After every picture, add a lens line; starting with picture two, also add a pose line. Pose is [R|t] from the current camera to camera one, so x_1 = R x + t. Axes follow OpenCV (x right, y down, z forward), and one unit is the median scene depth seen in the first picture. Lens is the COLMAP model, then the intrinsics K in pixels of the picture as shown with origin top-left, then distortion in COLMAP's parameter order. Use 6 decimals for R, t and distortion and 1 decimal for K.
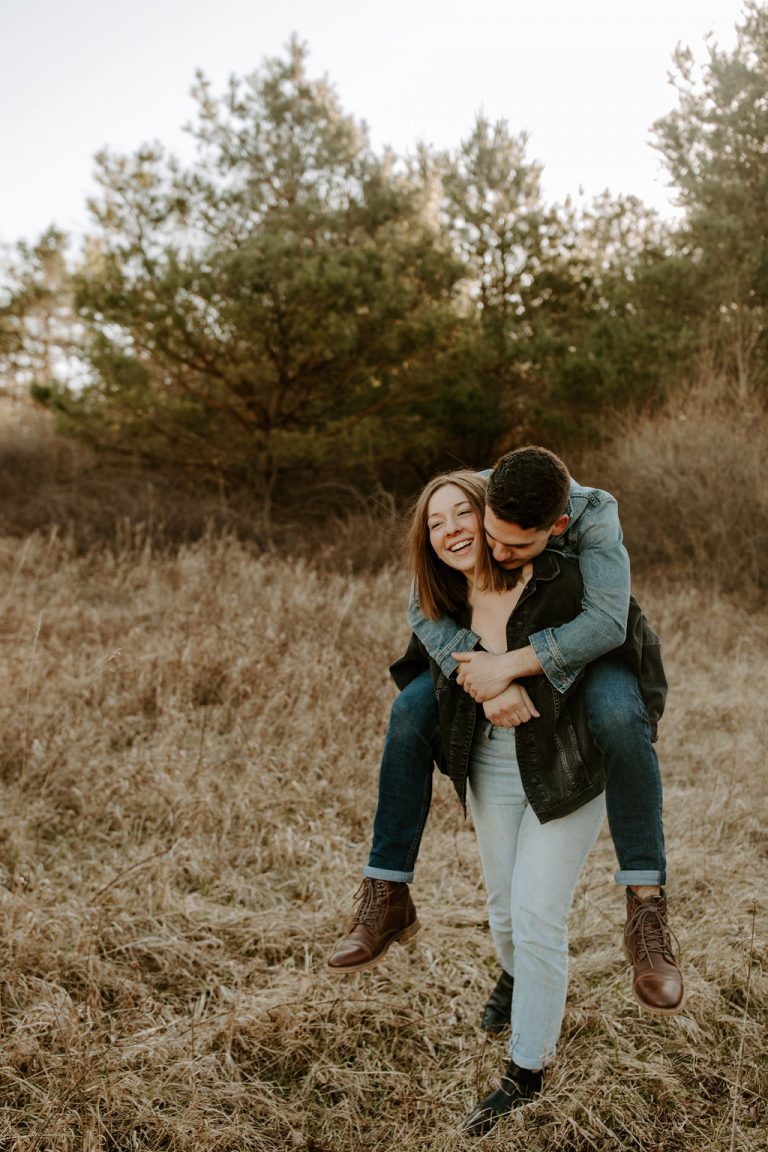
lens RADIAL K [[1111.9, 0, 378.0], [0, 1111.9, 584.3], [0, 0, 1]] dist [0.014123, 0.000000]
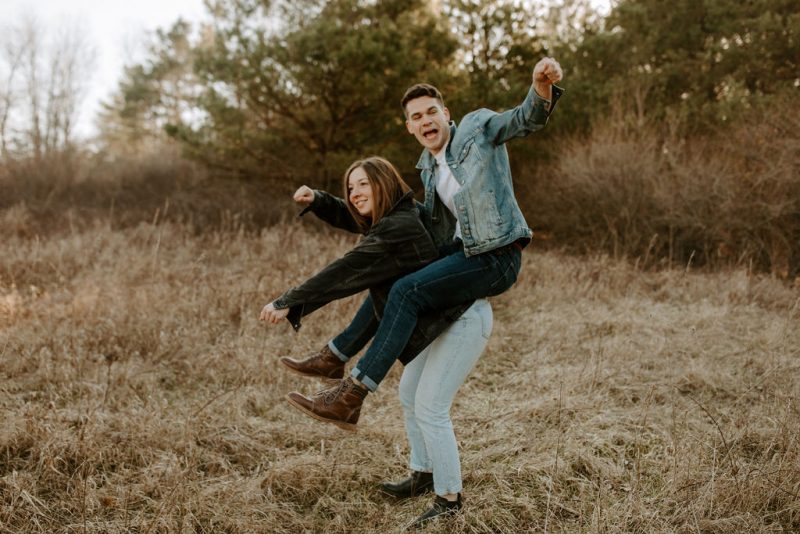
lens RADIAL K [[768.2, 0, 393.3], [0, 768.2, 274.5], [0, 0, 1]] dist [0.017601, 0.000000]
pose [[0.999818, -0.004895, -0.018442, 0.011038], [0.005116, 0.999915, 0.011998, 0.011143], [0.018382, -0.012090, 0.999758, -0.023840]]
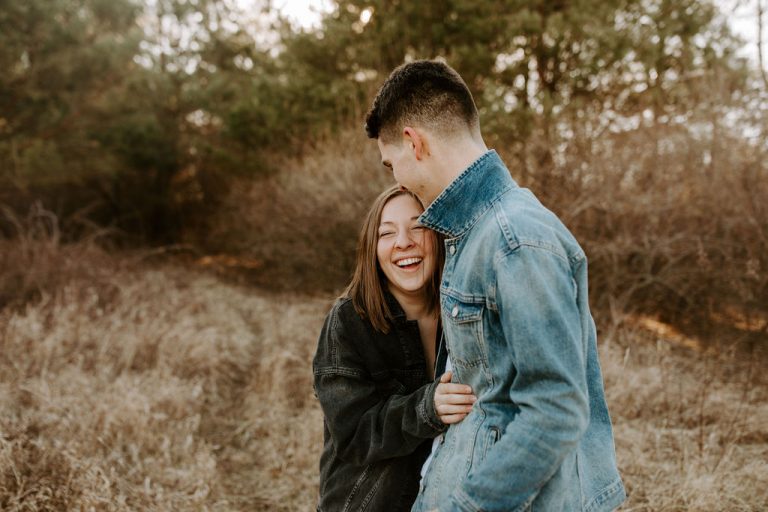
lens RADIAL K [[741.3, 0, 390.3], [0, 741.3, 256.3], [0, 0, 1]] dist [0.014123, 0.000000]
pose [[0.925807, -0.006684, 0.377937, 0.028019], [0.018507, 0.999446, -0.027658, -0.019295], [-0.377543, 0.032600, 0.925418, 0.258132]]
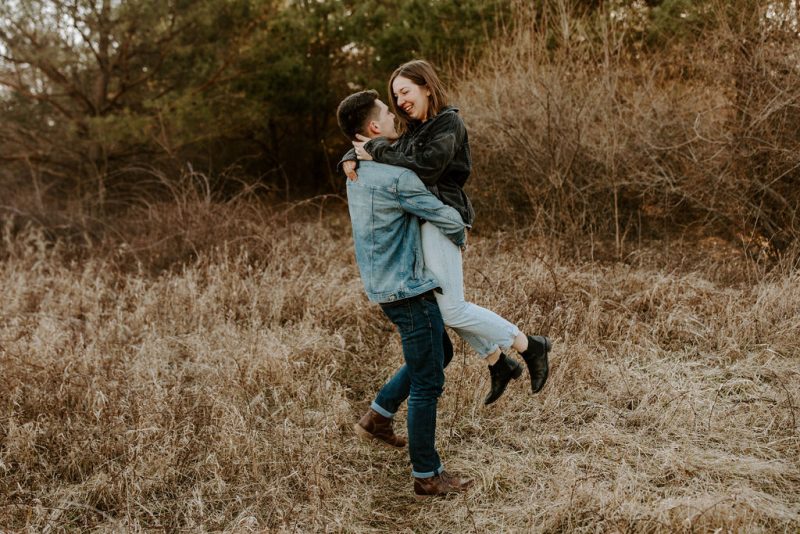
lens RADIAL K [[842.8, 0, 381.2], [0, 842.8, 270.2], [0, 0, 1]] dist [0.004062, 0.000000]
pose [[0.985598, -0.101048, 0.135597, 0.040912], [0.094648, 0.994107, 0.052858, -0.019647], [-0.140139, -0.039262, 0.989353, 0.224399]]
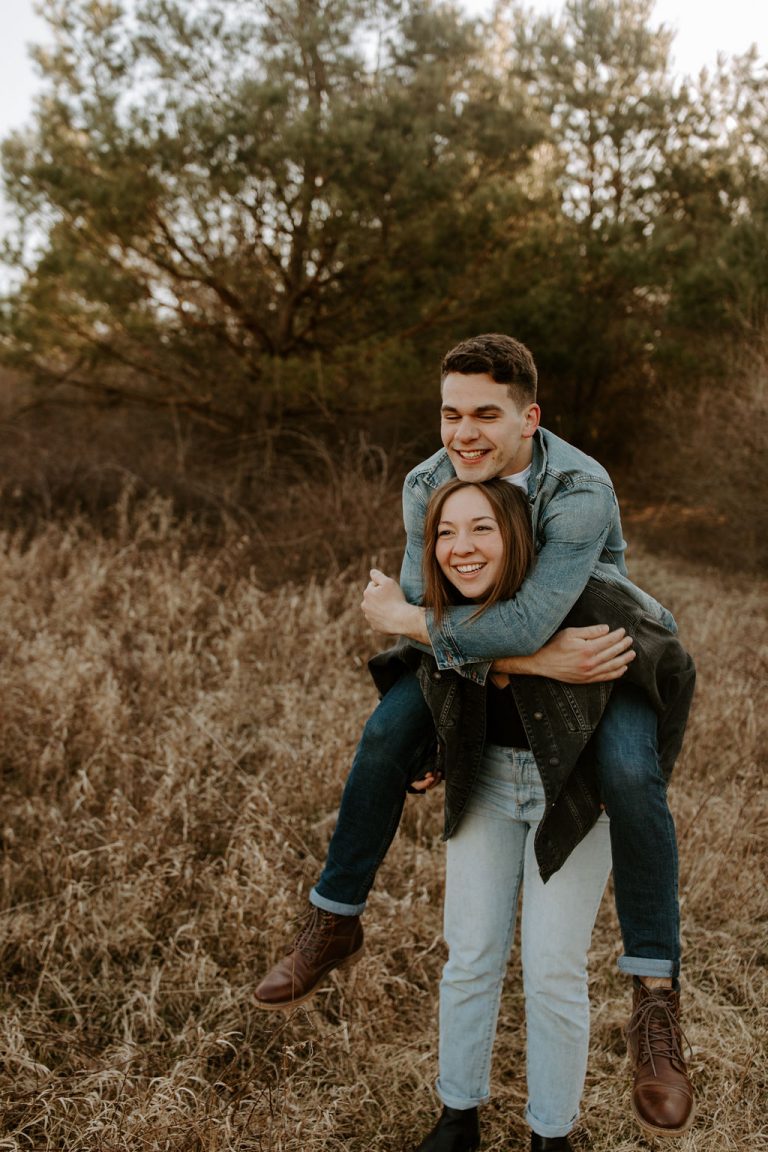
lens RADIAL K [[1111.9, 0, 381.0], [0, 1111.9, 576.7], [0, 0, 1]] dist [0.014123, 0.000000]
pose [[0.993327, 0.028389, -0.111781, 0.065542], [-0.023914, 0.998866, 0.041174, -0.025681], [0.112823, -0.038226, 0.992880, 0.271020]]
